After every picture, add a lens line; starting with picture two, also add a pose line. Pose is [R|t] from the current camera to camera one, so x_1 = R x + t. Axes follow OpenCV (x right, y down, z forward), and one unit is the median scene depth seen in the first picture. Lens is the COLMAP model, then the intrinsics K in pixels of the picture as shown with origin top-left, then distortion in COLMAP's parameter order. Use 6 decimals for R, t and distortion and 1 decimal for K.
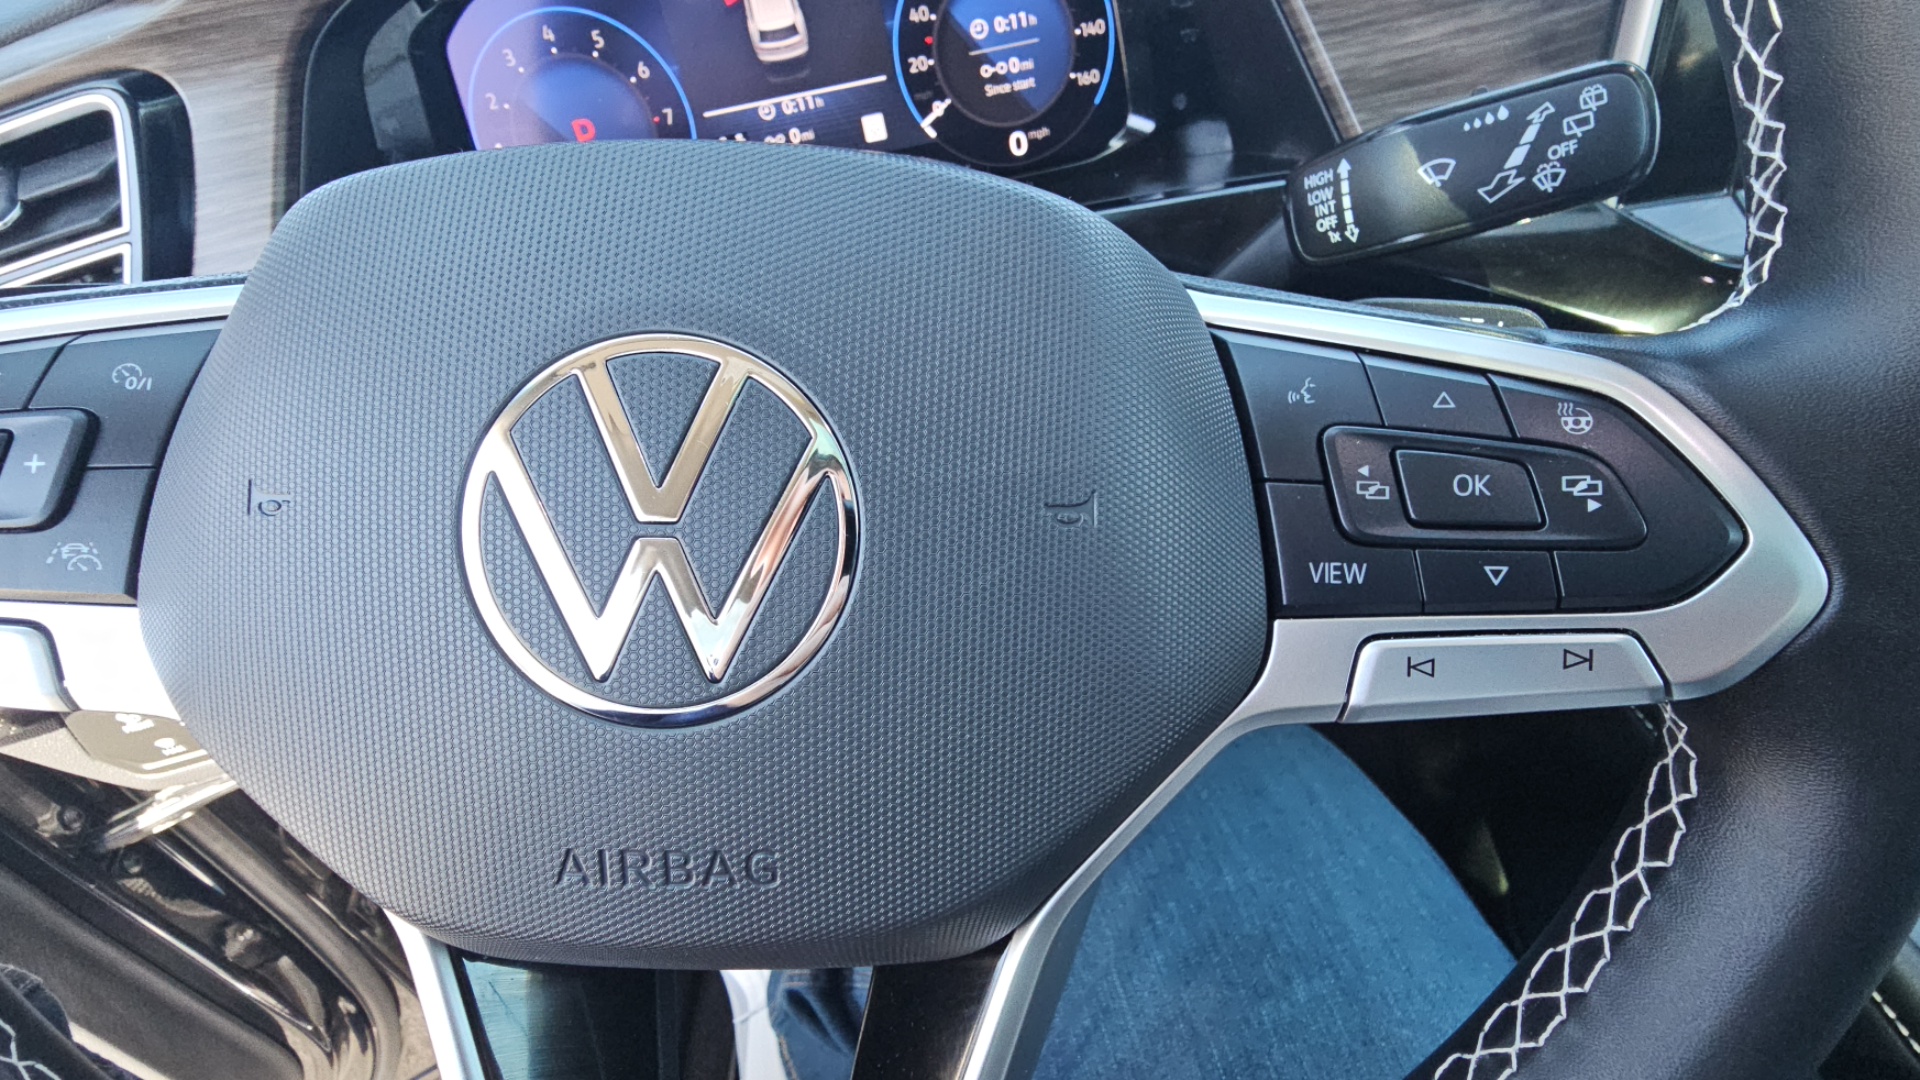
lens RADIAL K [[871.9, 0, 977.0], [0, 871.9, 536.3], [0, 0, 1]] dist [0.013595, -0.010427]
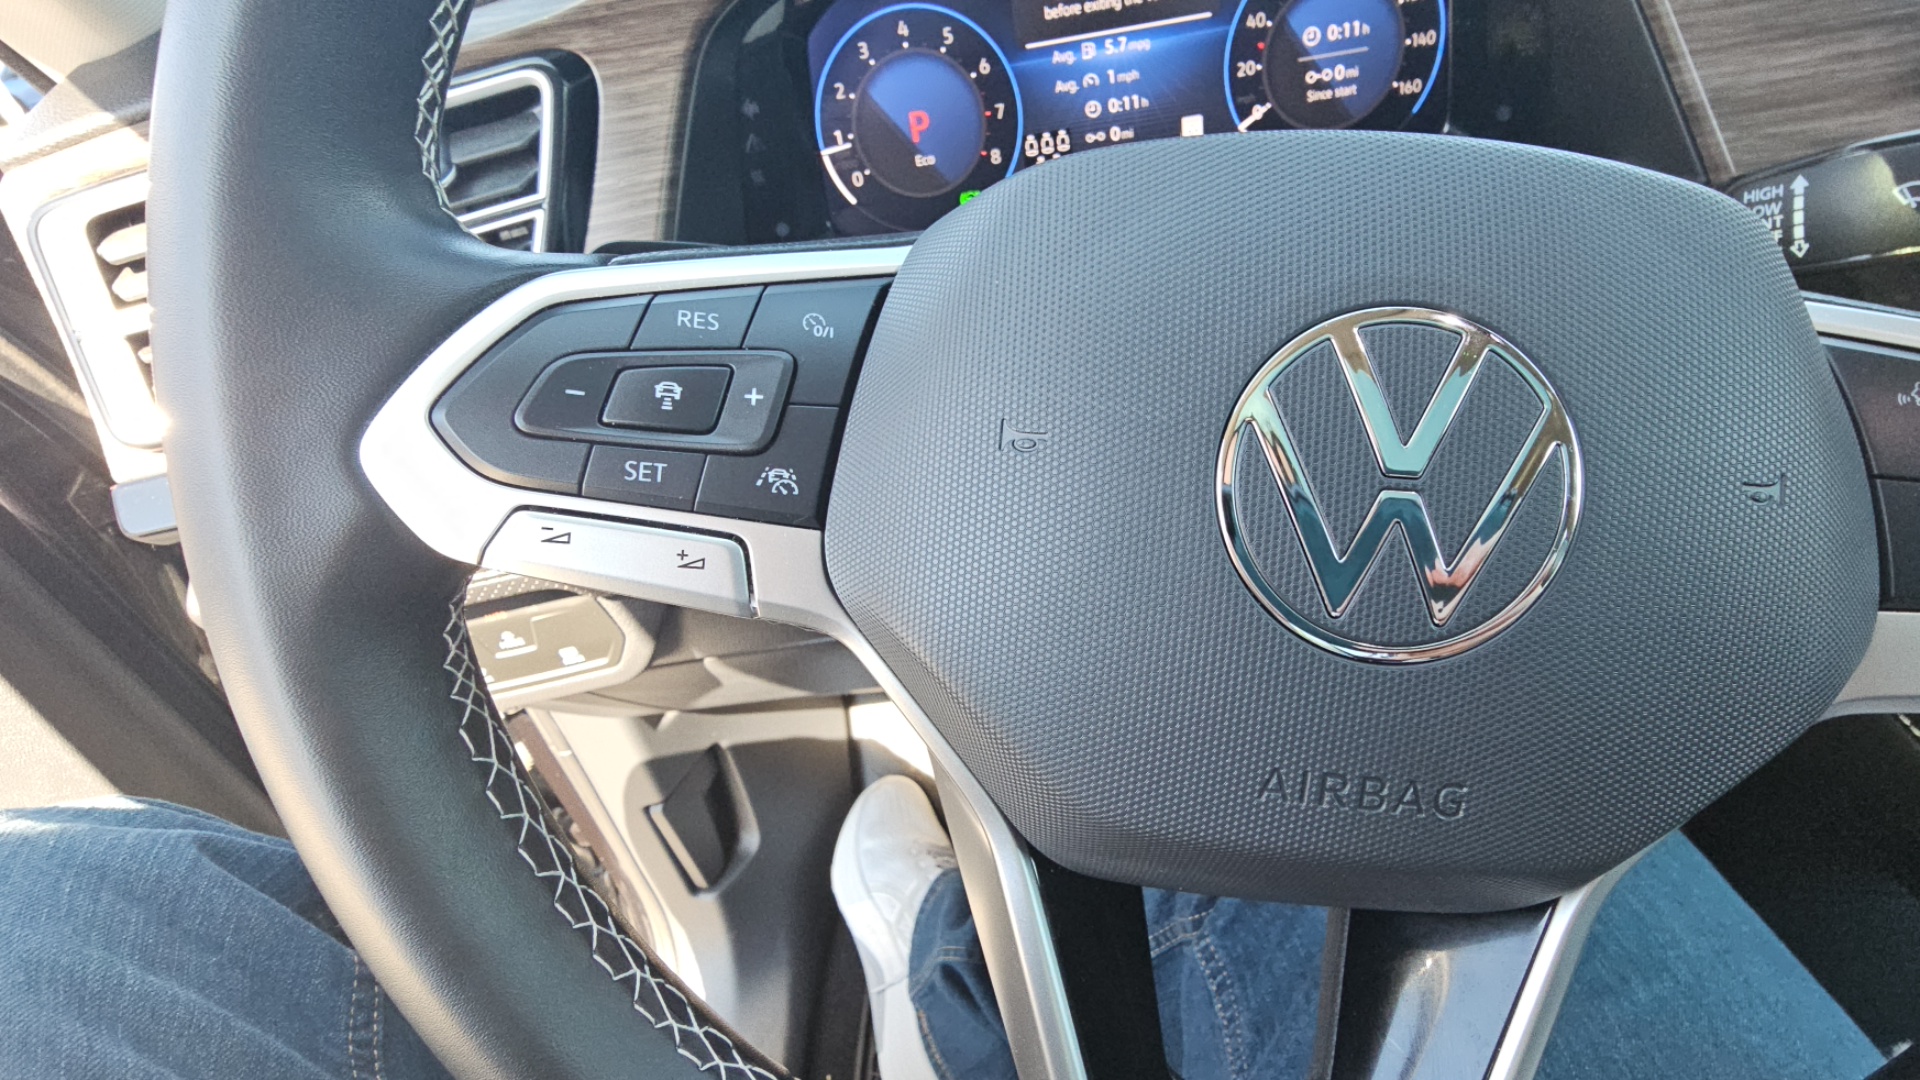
lens RADIAL K [[870.0, 0, 980.3], [0, 870.0, 538.7], [0, 0, 1]] dist [0.013954, -0.011094]
pose [[0.996456, 0.062788, -0.055969, -0.291891], [-0.062879, 0.998021, 0.000127, 0.033559], [0.055867, 0.003393, 0.998432, -0.044521]]
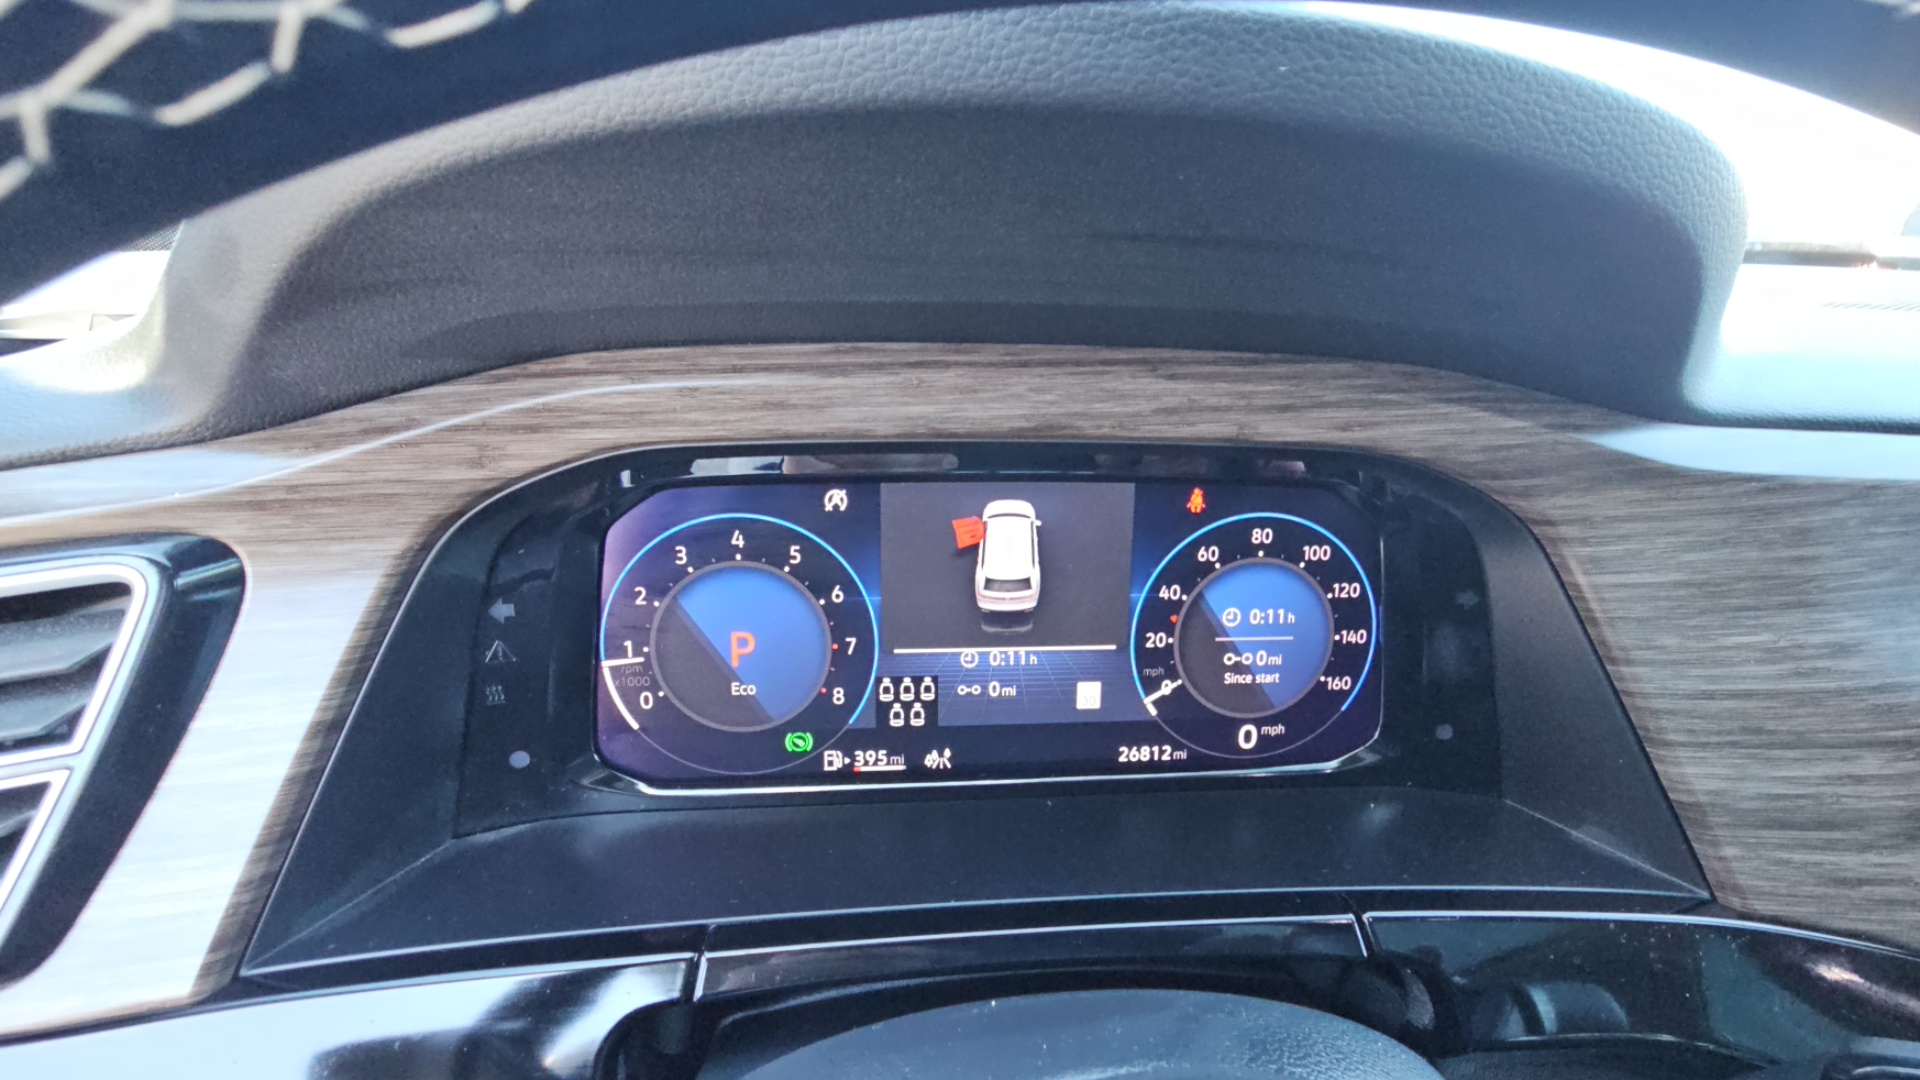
lens RADIAL K [[867.3, 0, 984.2], [0, 867.3, 543.2], [0, 0, 1]] dist [0.003408, -0.001126]
pose [[0.980552, 0.182757, 0.071537, -0.313348], [-0.148009, 0.927979, -0.341977, -0.318751], [-0.128883, 0.324738, 0.936981, 0.203966]]
